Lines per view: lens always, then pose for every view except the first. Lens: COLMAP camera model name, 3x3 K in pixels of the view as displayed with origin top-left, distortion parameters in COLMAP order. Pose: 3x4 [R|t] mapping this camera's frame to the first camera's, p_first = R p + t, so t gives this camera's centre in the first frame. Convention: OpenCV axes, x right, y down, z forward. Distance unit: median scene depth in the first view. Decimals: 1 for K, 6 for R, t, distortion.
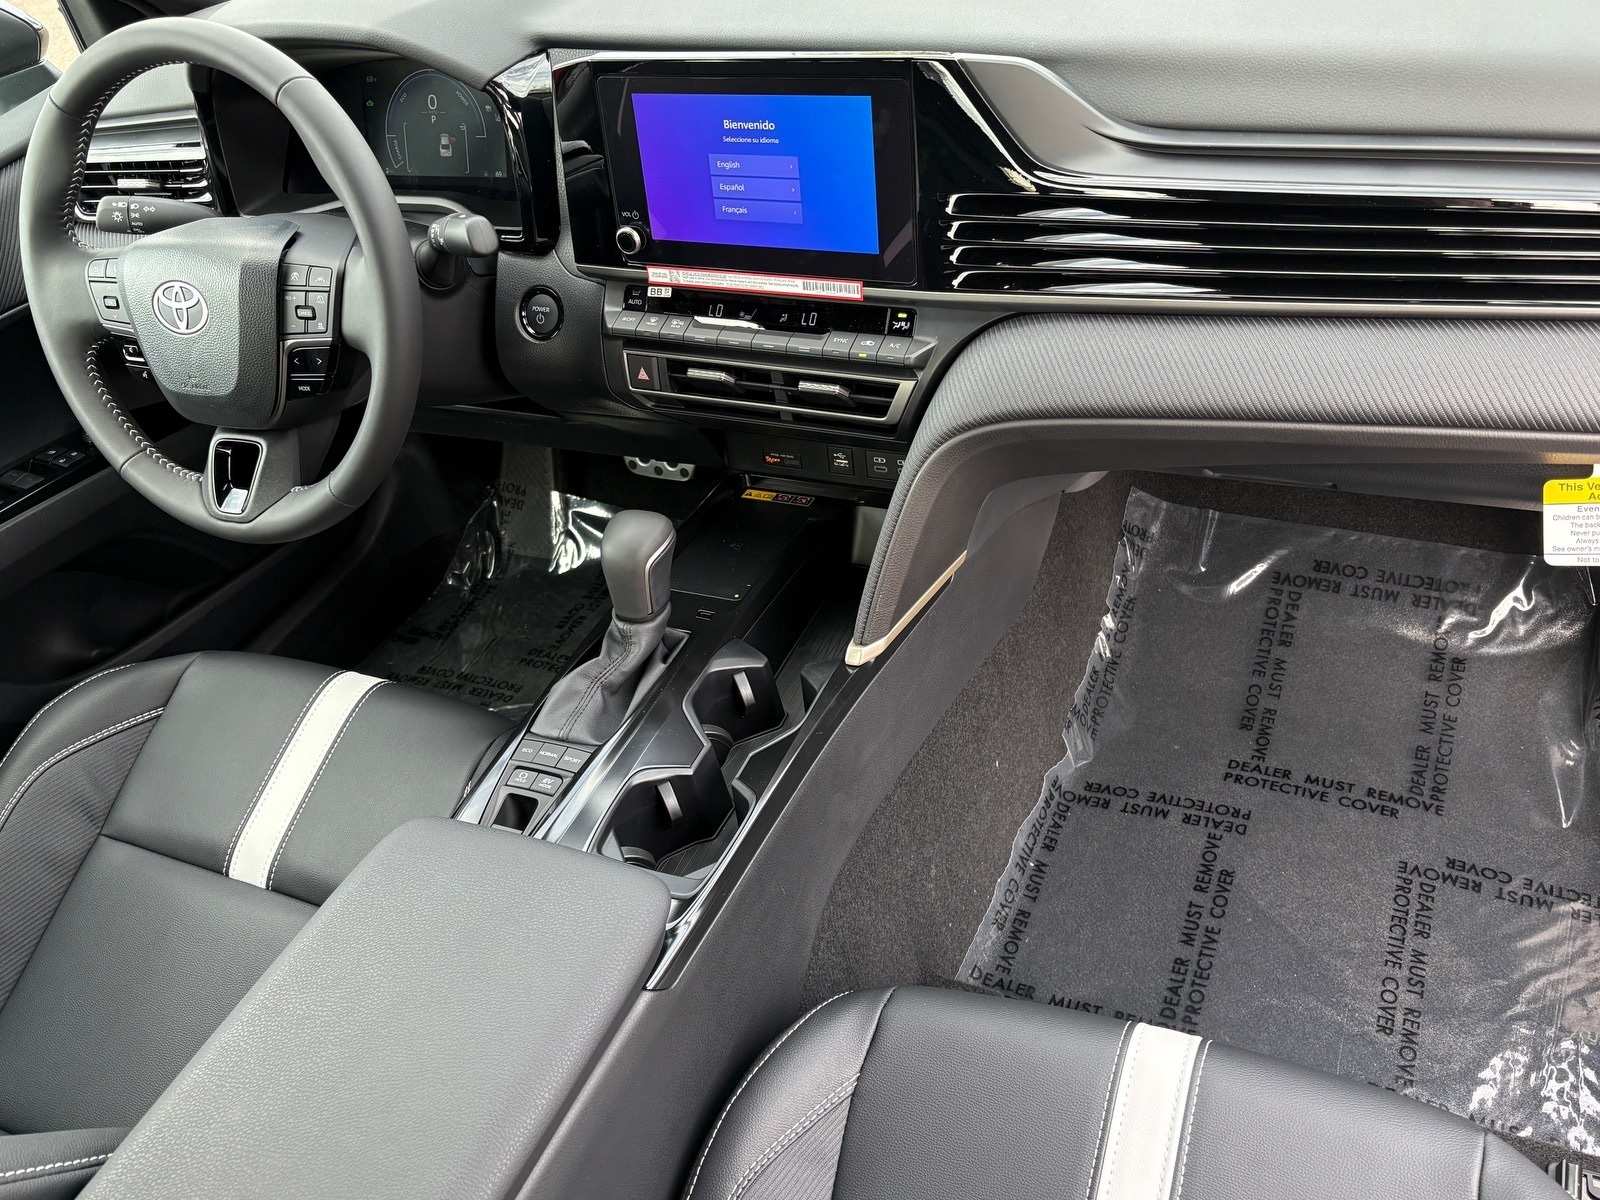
lens RADIAL K [[1305.0, 0, 794.1], [0, 1305.0, 601.1], [0, 0, 1]] dist [0.021416, -0.011864]
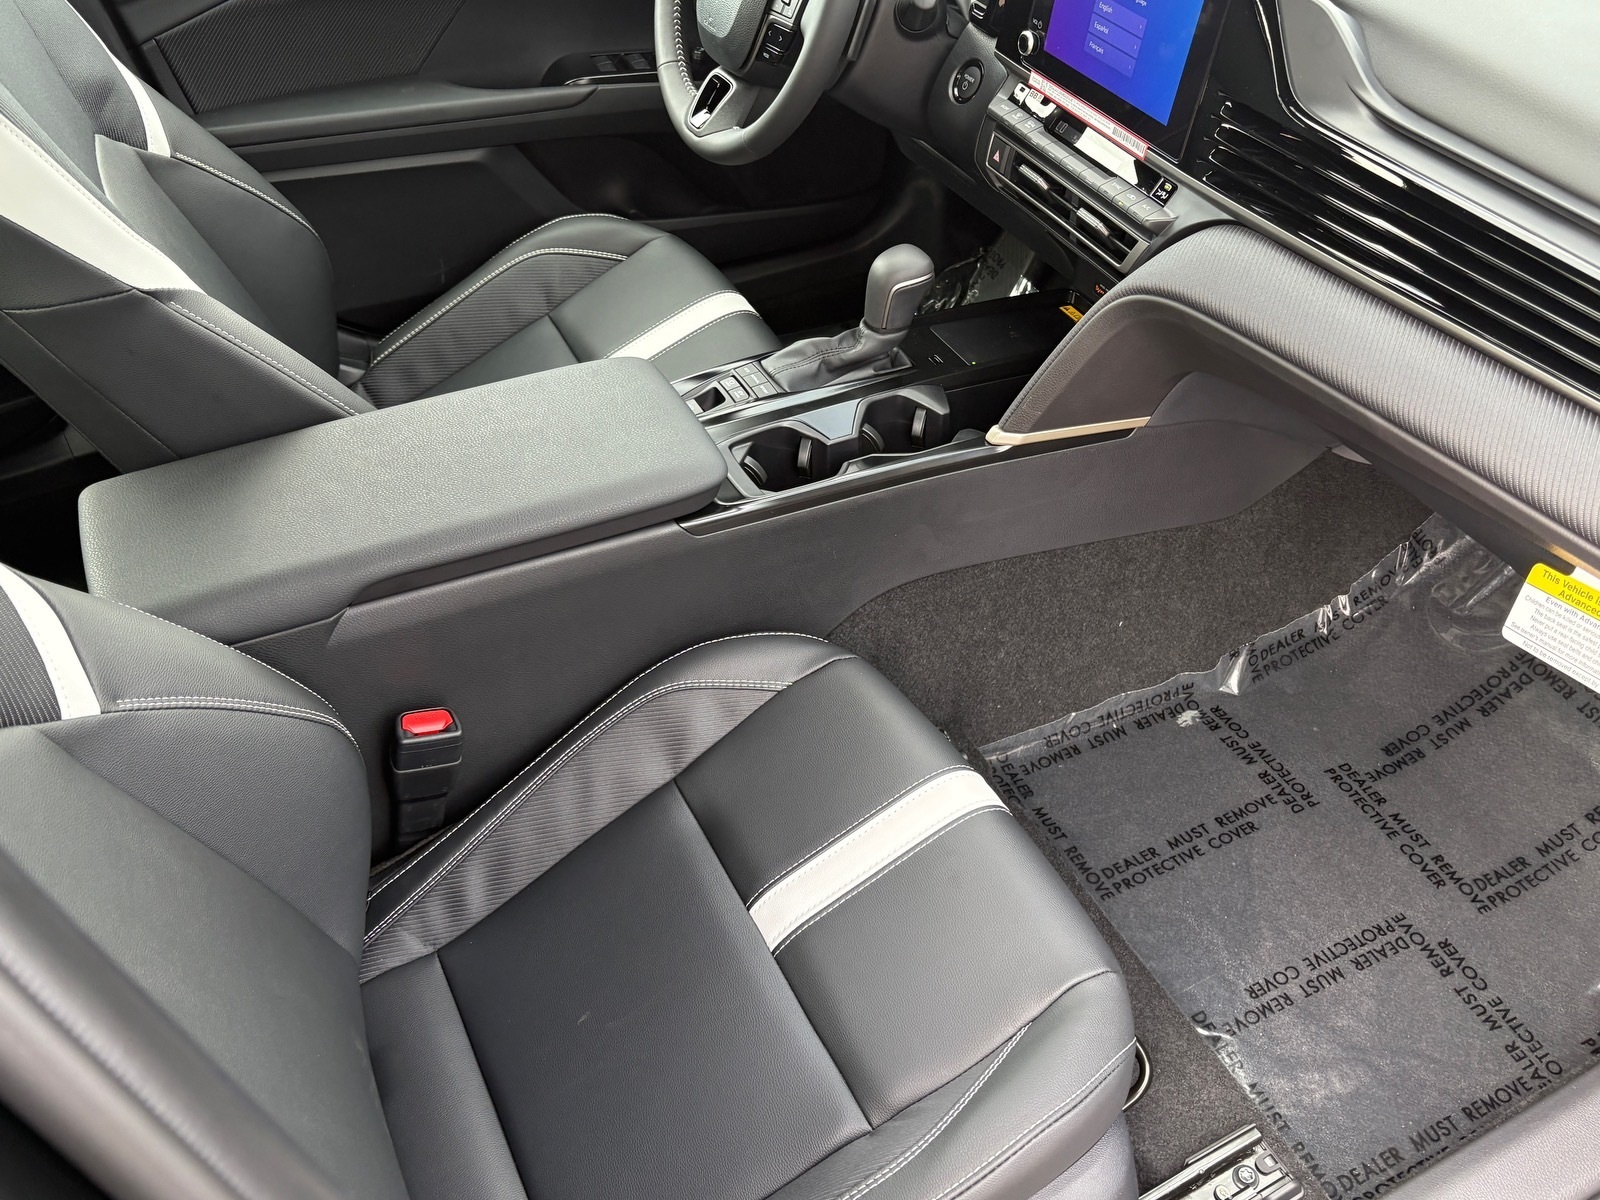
lens RADIAL K [[1305.0, 0, 813.6], [0, 1305.0, 593.8], [0, 0, 1]] dist [0.021416, -0.011864]
pose [[0.760105, 0.534689, -0.369254, 0.421309], [-0.490890, 0.844824, 0.212836, -0.007141], [0.425756, 0.019485, 0.904628, -0.157561]]
